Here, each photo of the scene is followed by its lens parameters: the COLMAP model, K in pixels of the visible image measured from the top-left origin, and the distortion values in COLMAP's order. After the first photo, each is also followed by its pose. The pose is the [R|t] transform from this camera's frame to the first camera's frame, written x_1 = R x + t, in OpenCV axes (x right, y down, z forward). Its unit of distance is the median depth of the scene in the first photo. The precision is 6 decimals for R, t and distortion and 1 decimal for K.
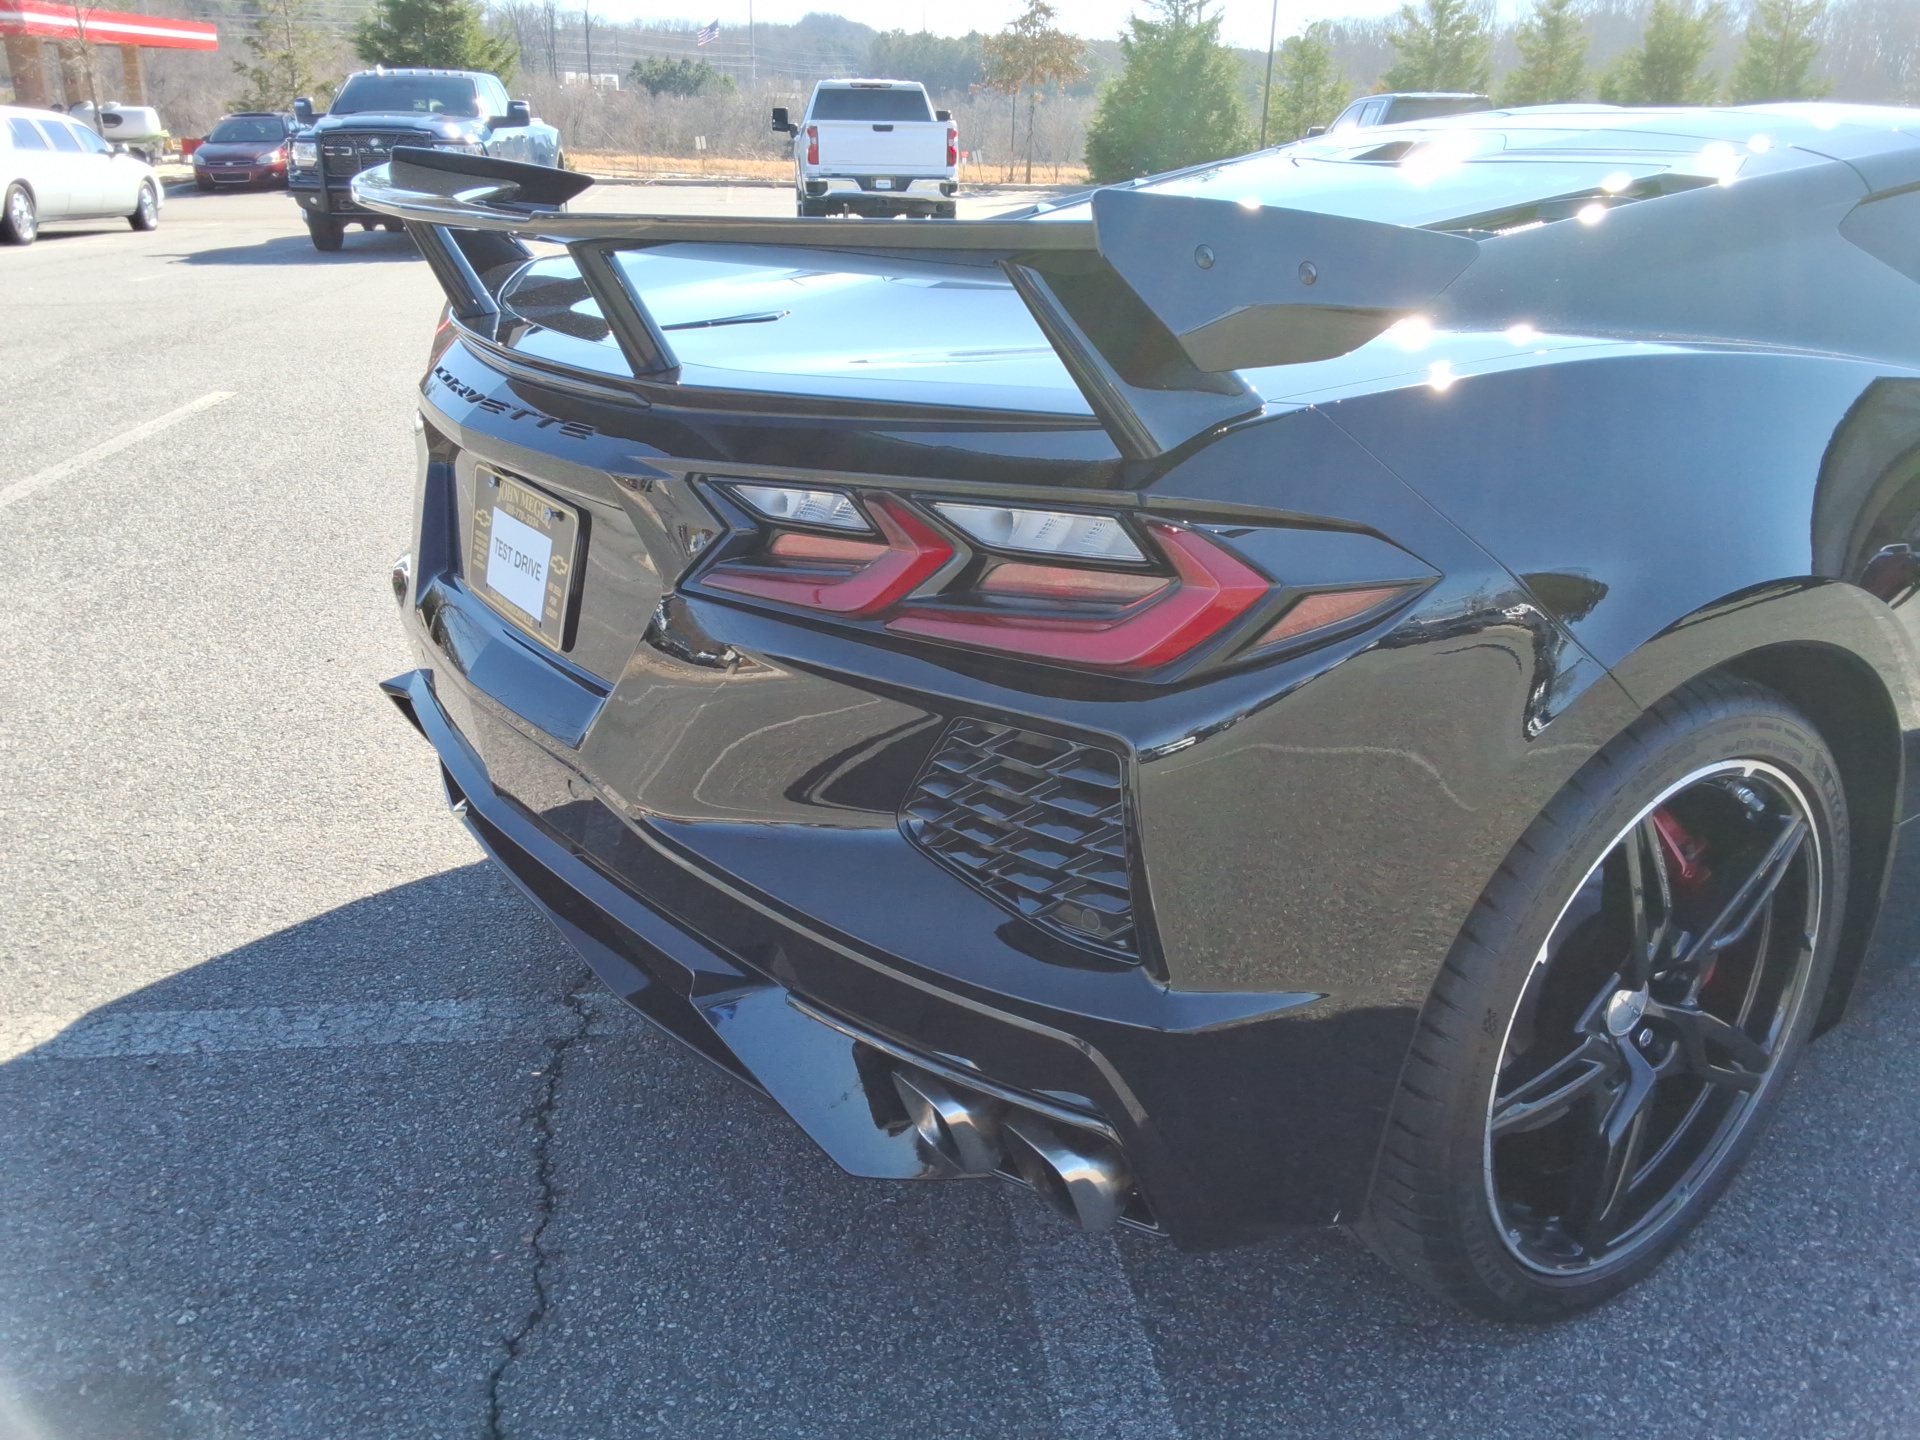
lens RADIAL K [[1531.2, 0, 983.0], [0, 1531.2, 708.4], [0, 0, 1]] dist [0.096614, -0.137613]
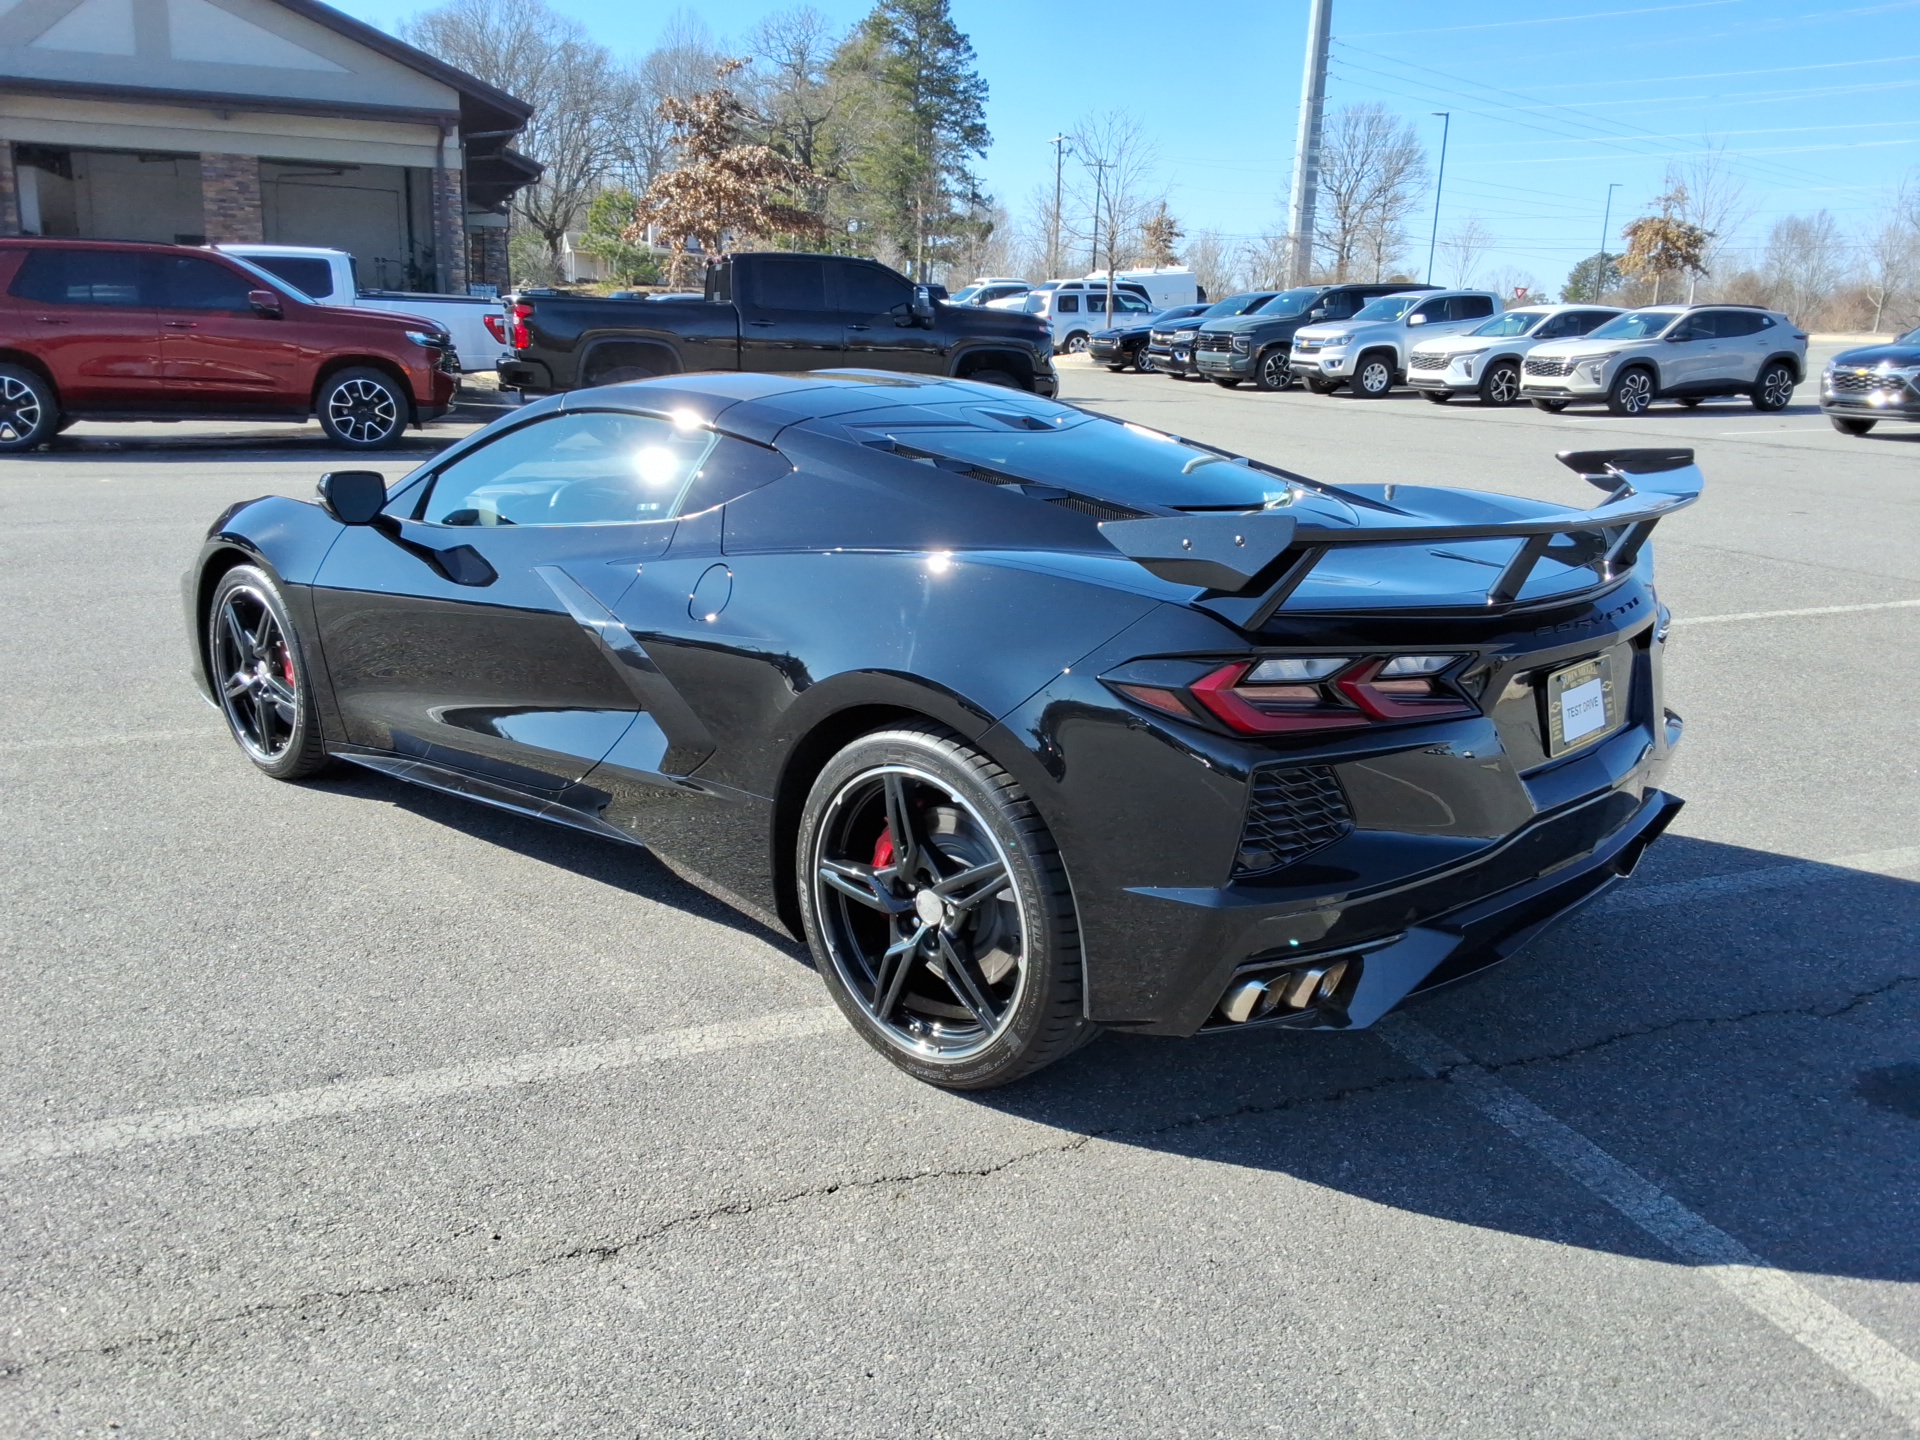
lens RADIAL K [[1531.2, 0, 973.3], [0, 1531.2, 712.0], [0, 0, 1]] dist [0.096614, -0.137613]
pose [[-0.218975, -0.273453, 0.936629, -1.615392], [0.312418, 0.889739, 0.332804, -0.799204], [-0.924362, 0.365495, -0.109399, 1.679659]]
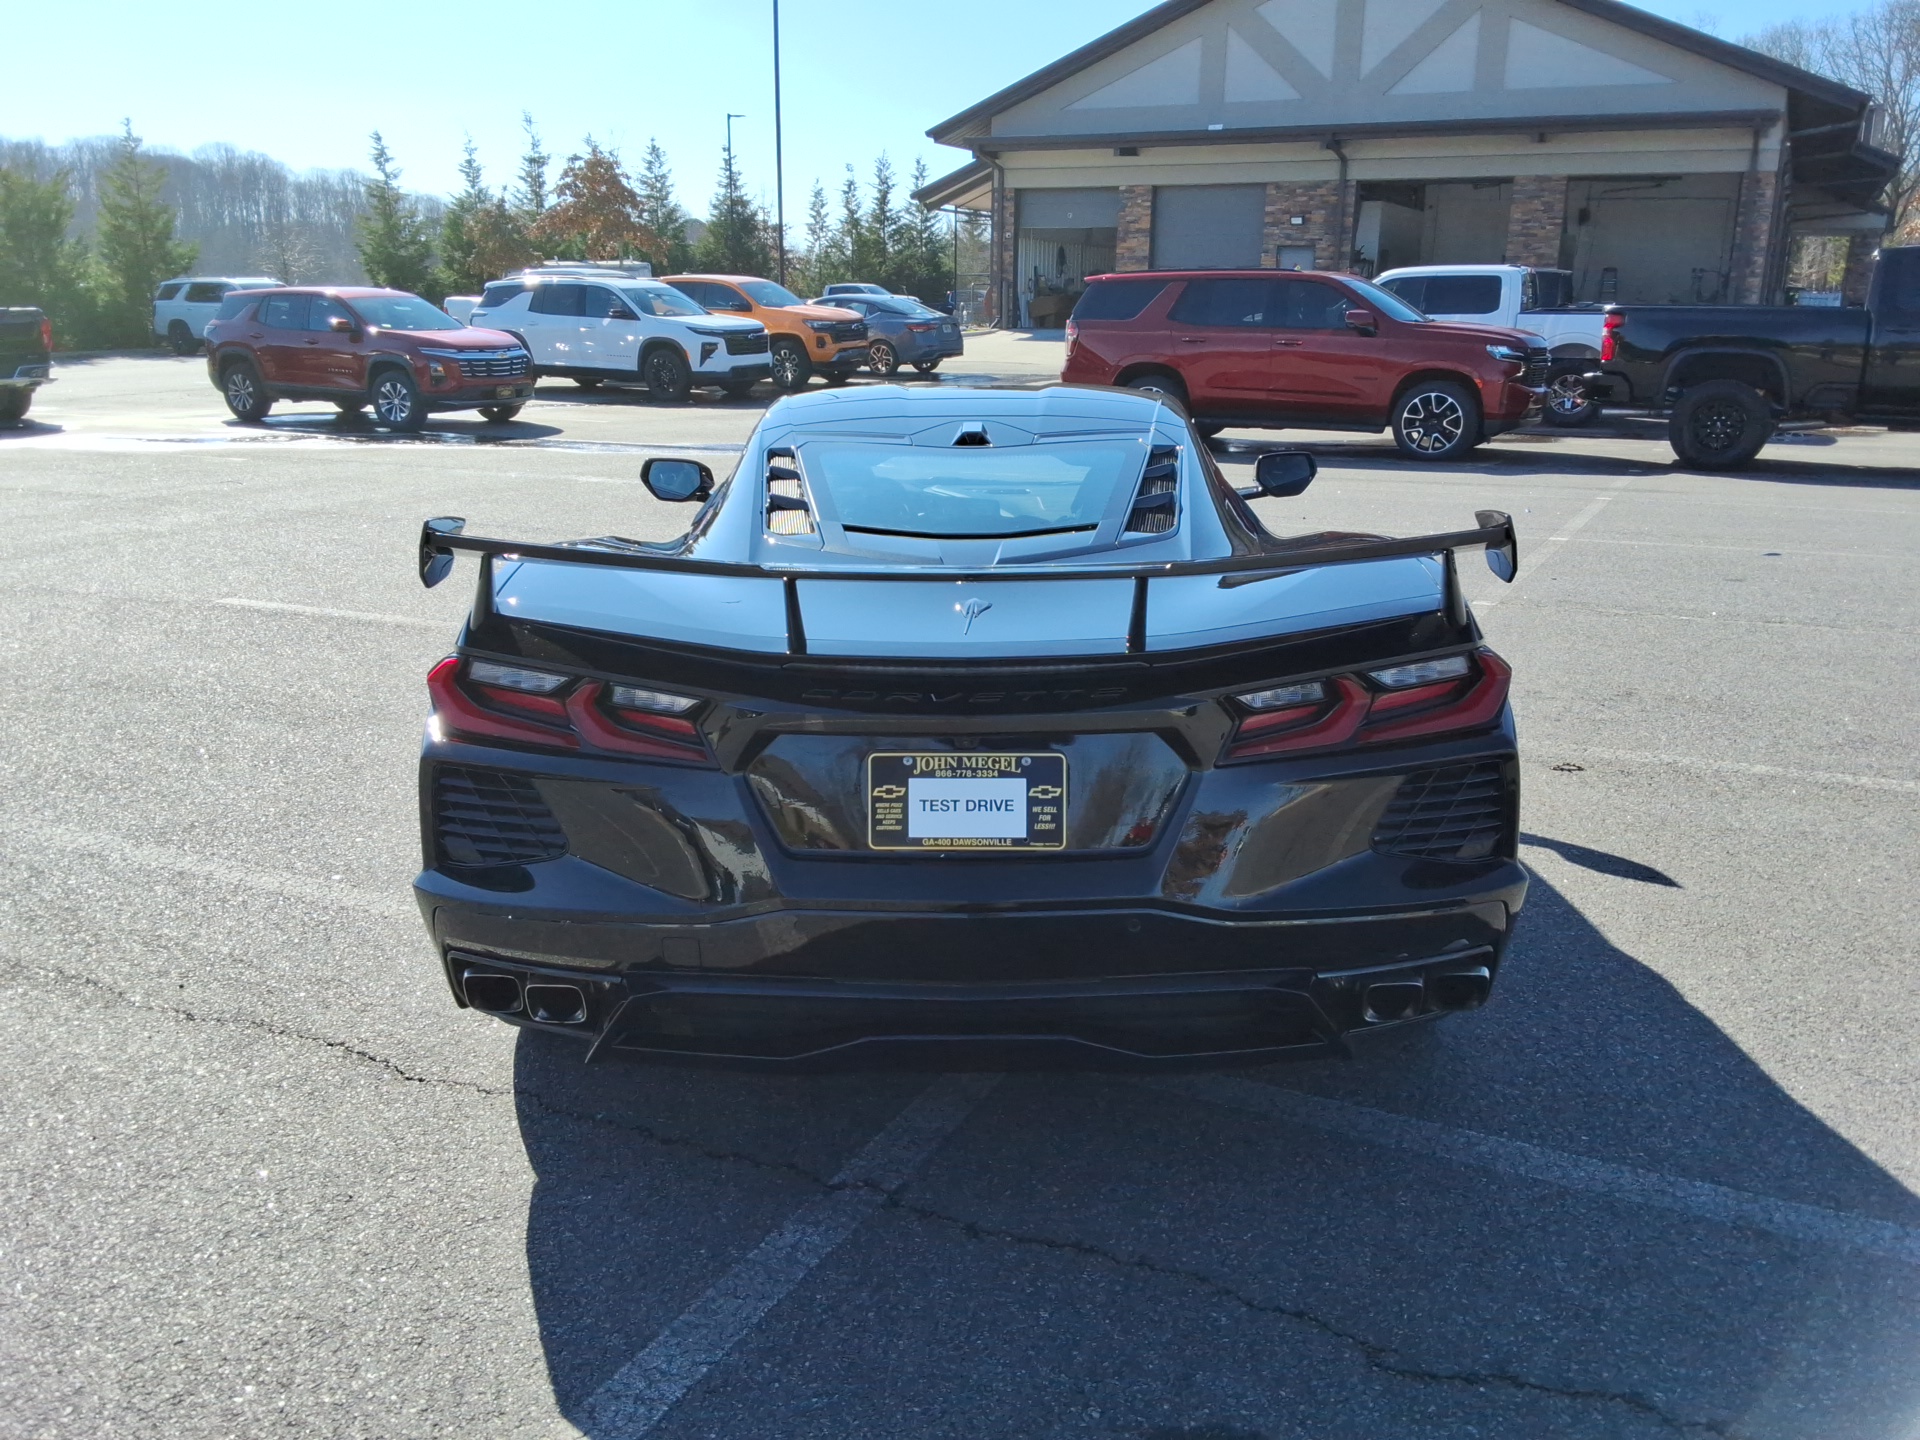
lens RADIAL K [[1531.2, 0, 967.3], [0, 1531.2, 711.5], [0, 0, 1]] dist [0.096614, -0.137613]
pose [[0.577073, -0.229776, 0.783702, -1.259662], [0.295660, 0.953293, 0.061791, -0.243076], [-0.761296, 0.196052, 0.618055, 0.136848]]
